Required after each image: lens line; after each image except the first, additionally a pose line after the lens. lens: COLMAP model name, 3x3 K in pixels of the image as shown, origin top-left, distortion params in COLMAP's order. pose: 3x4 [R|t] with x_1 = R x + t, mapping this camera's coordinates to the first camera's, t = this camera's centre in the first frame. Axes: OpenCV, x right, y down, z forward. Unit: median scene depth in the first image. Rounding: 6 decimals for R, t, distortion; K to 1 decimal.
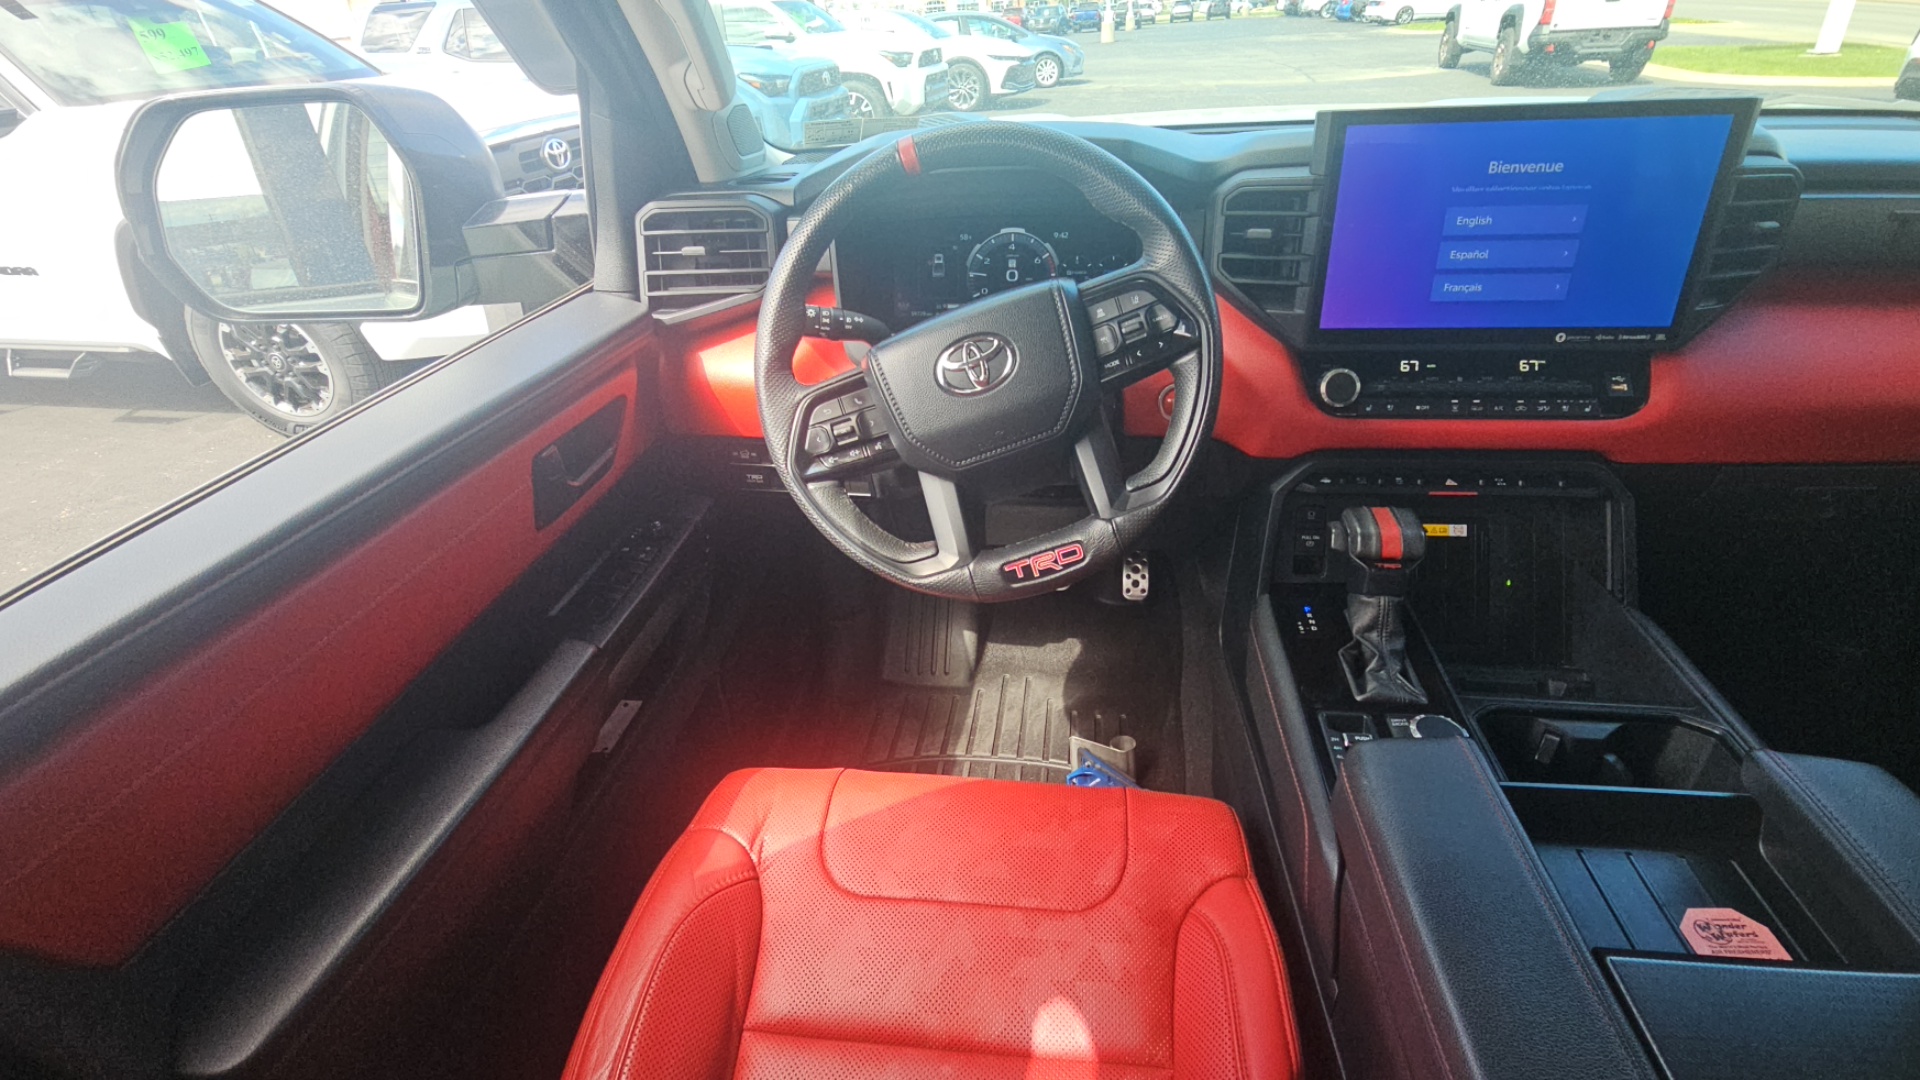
lens RADIAL K [[858.1, 0, 981.6], [0, 858.1, 546.8], [0, 0, 1]] dist [0.006637, -0.005267]
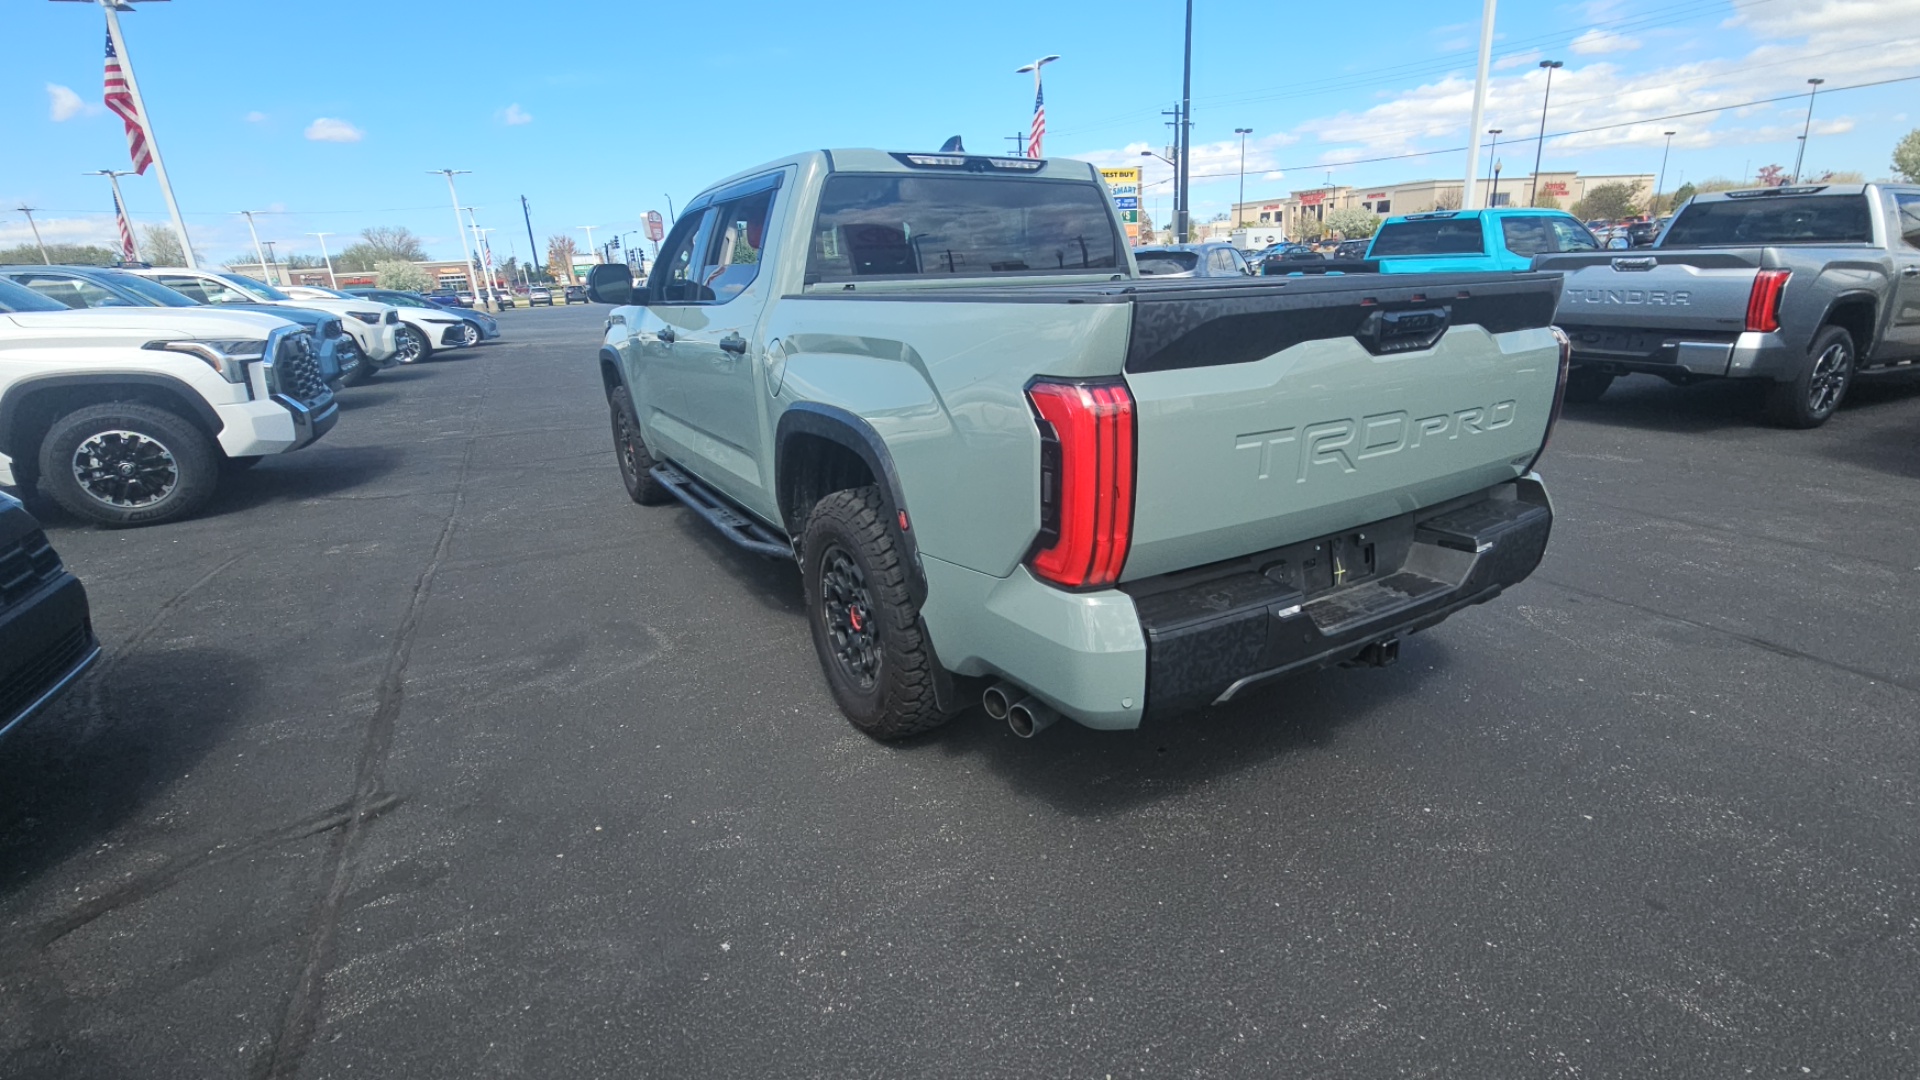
lens RADIAL K [[858.1, 0, 986.1], [0, 858.1, 557.2], [0, 0, 1]] dist [0.006637, -0.005267]
pose [[0.782507, -0.179116, 0.596323, -2.329784], [0.329651, 0.931667, -0.152732, 2.643709], [-0.528217, 0.316092, 0.788081, -3.745505]]
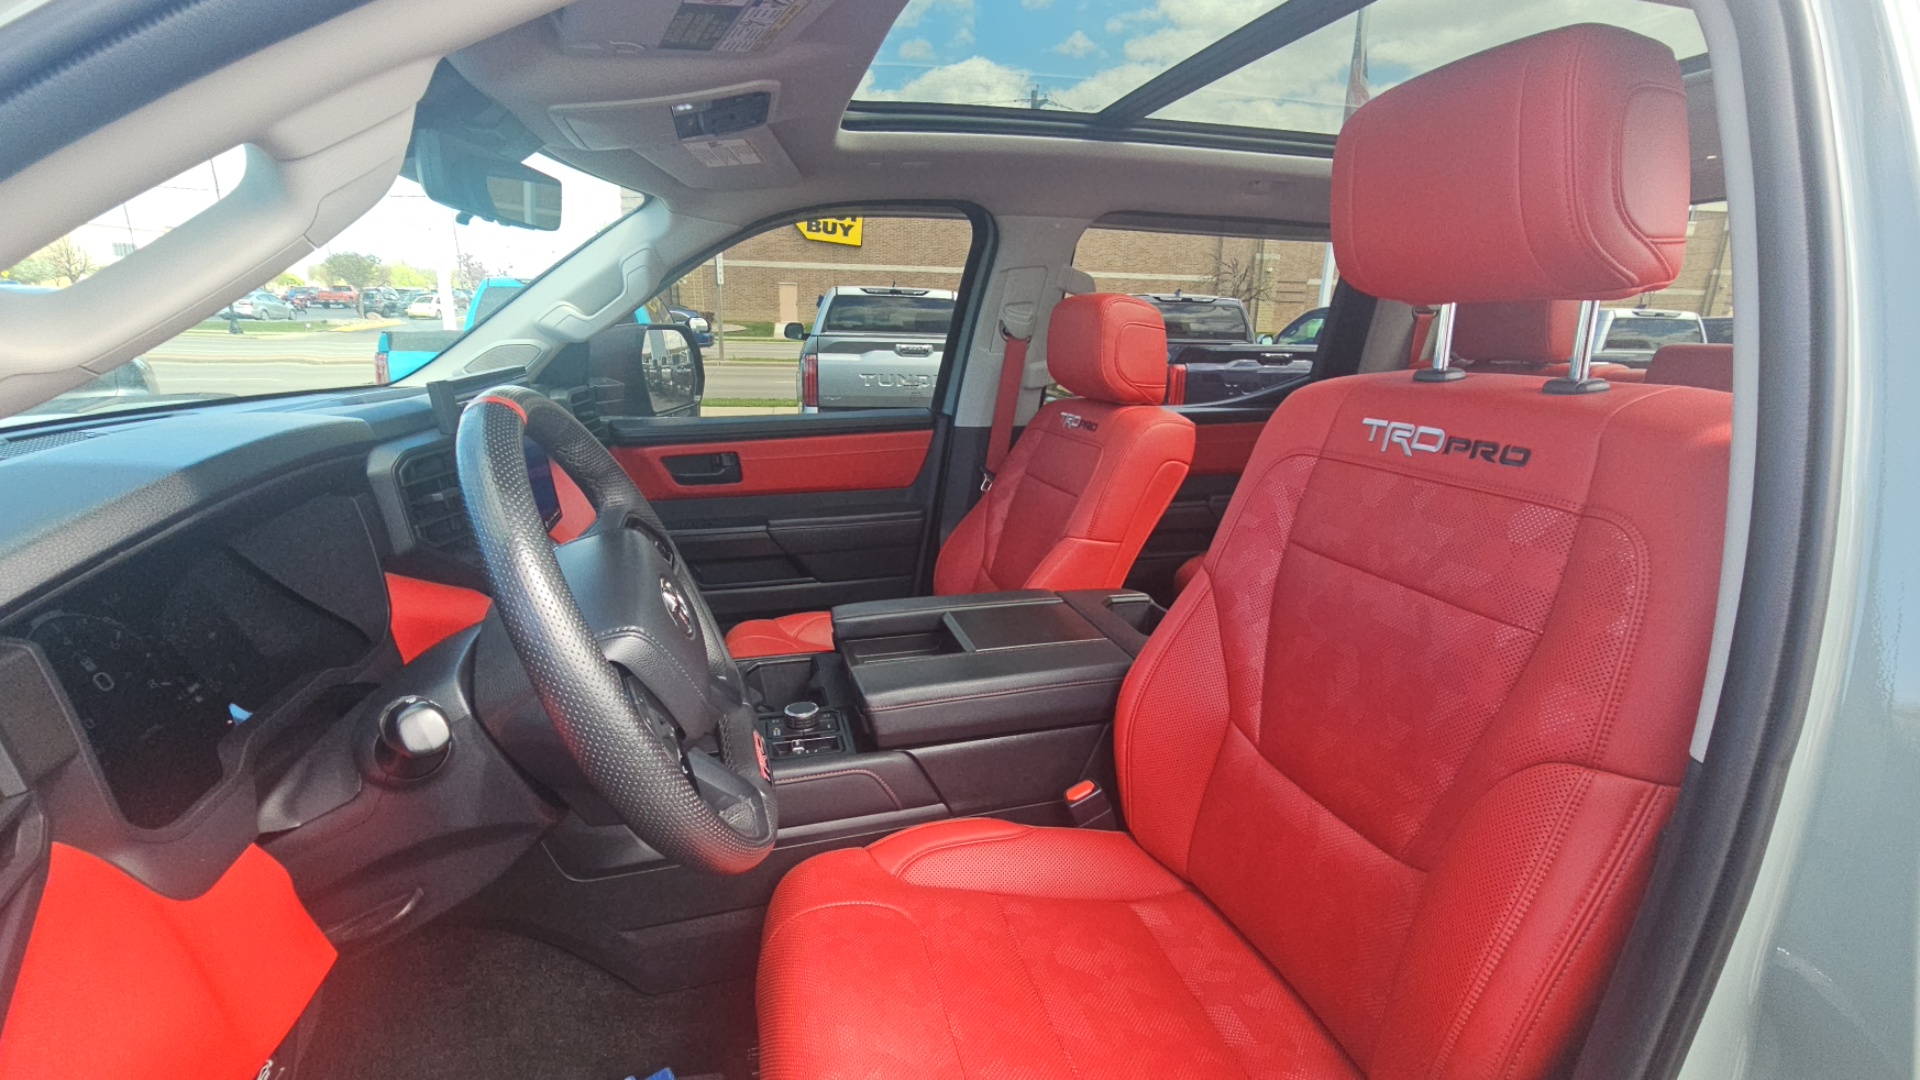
lens RADIAL K [[858.1, 0, 979.5], [0, 858.1, 546.7], [0, 0, 1]] dist [0.006637, -0.005267]
pose [[-0.378594, -0.193323, 0.905148, -0.769125], [0.491557, 0.786630, 0.373612, -0.359084], [-0.784244, 0.586379, -0.202784, 0.702871]]
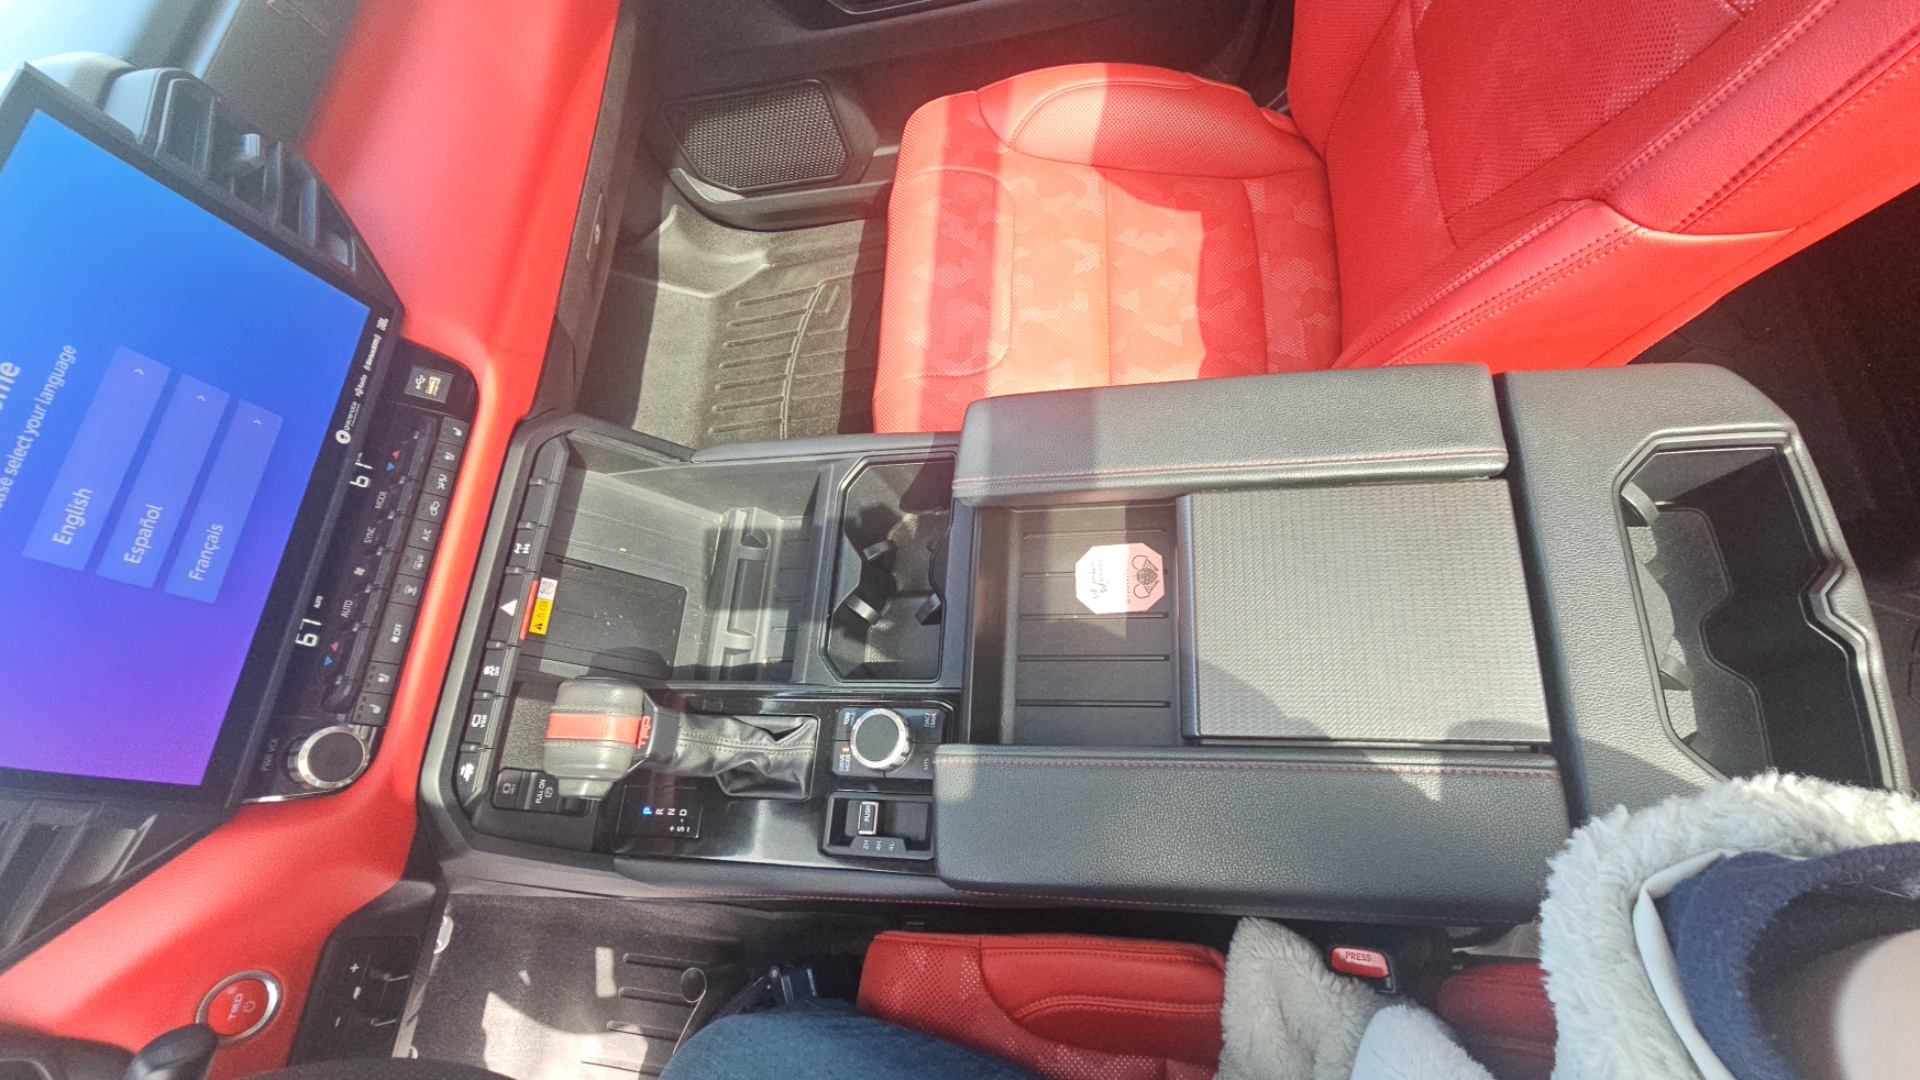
lens RADIAL K [[858.1, 0, 983.5], [0, 858.1, 545.7], [0, 0, 1]] dist [0.006637, -0.005267]
pose [[-0.041714, -0.913306, 0.405133, 0.271886], [0.714808, 0.256026, 0.650769, -0.280936], [-0.698075, 0.316738, 0.642159, 0.209848]]
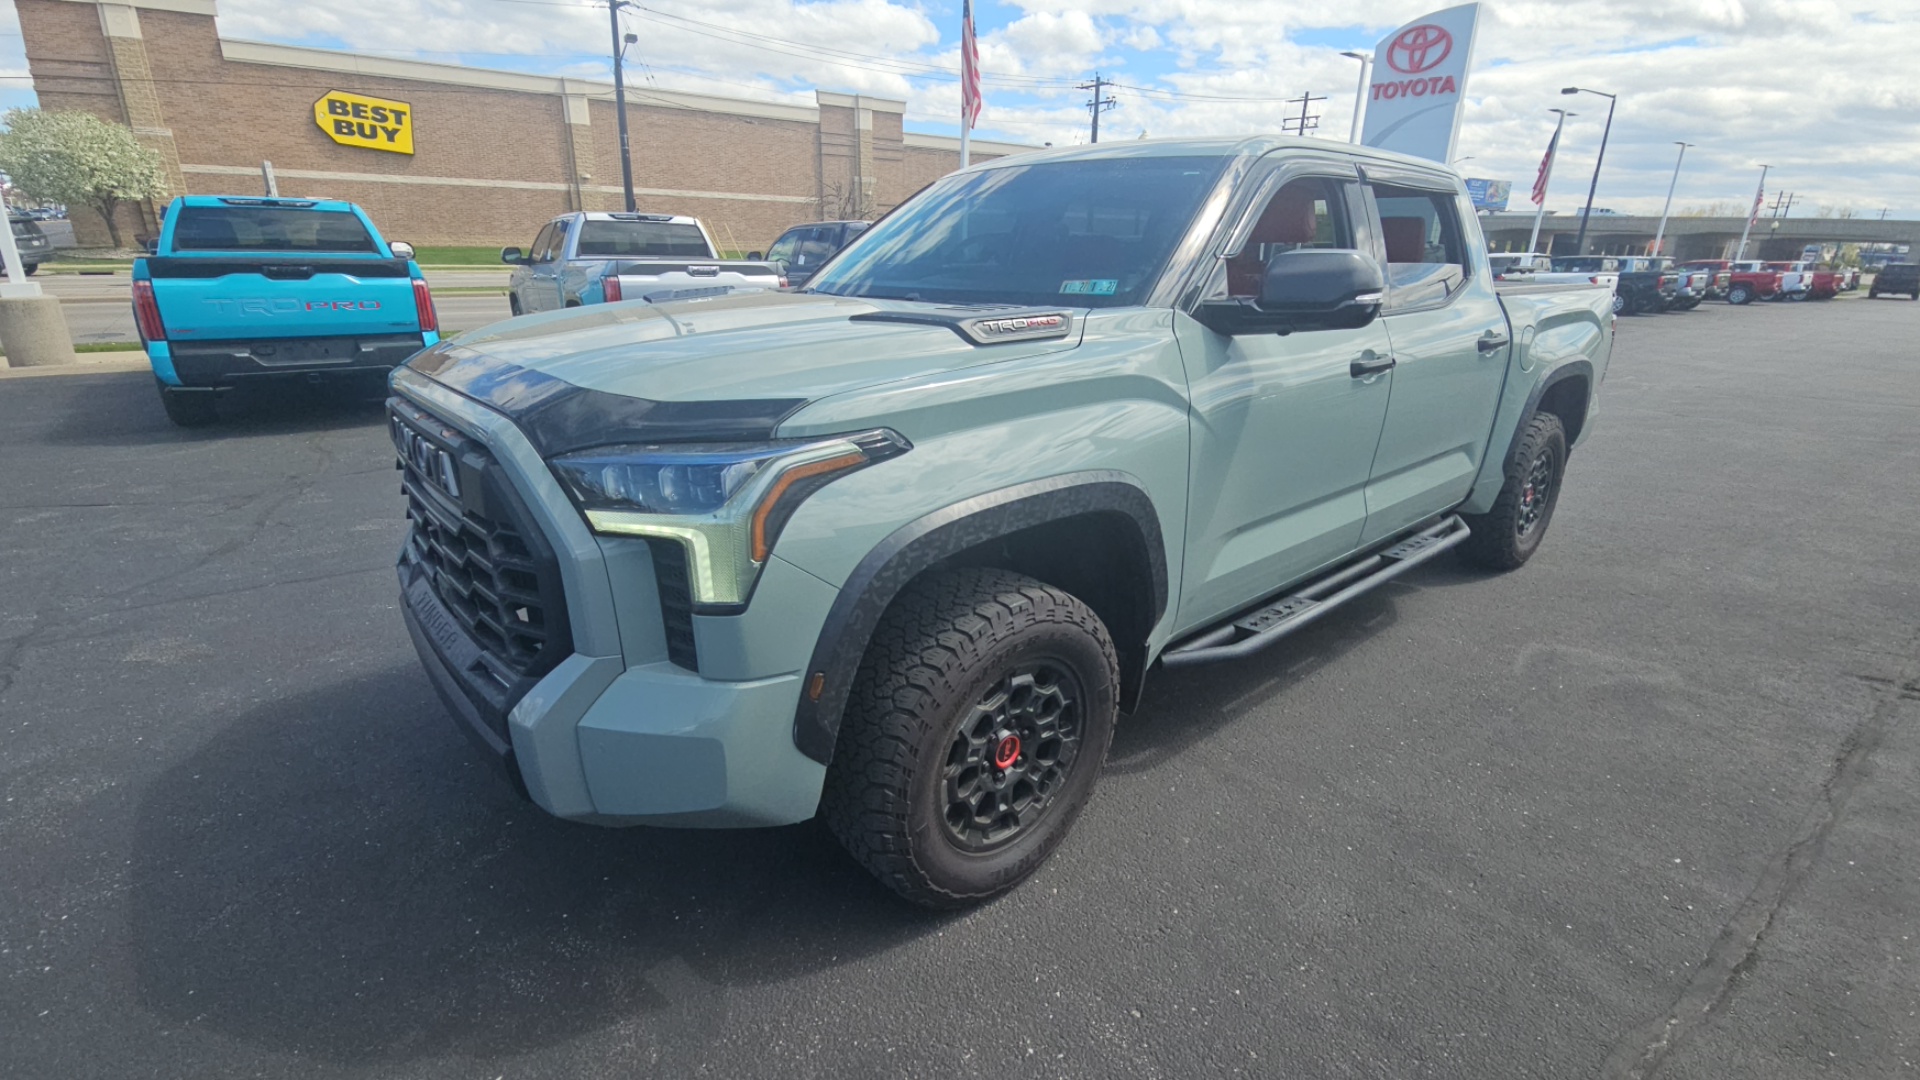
lens RADIAL K [[858.1, 0, 983.6], [0, 858.1, 541.2], [0, 0, 1]] dist [0.006637, -0.005267]
pose [[-0.748018, -0.175696, 0.640001, -1.738068], [0.371369, 0.688415, 0.623033, -1.811126], [-0.550050, 0.703716, -0.449699, 3.137906]]
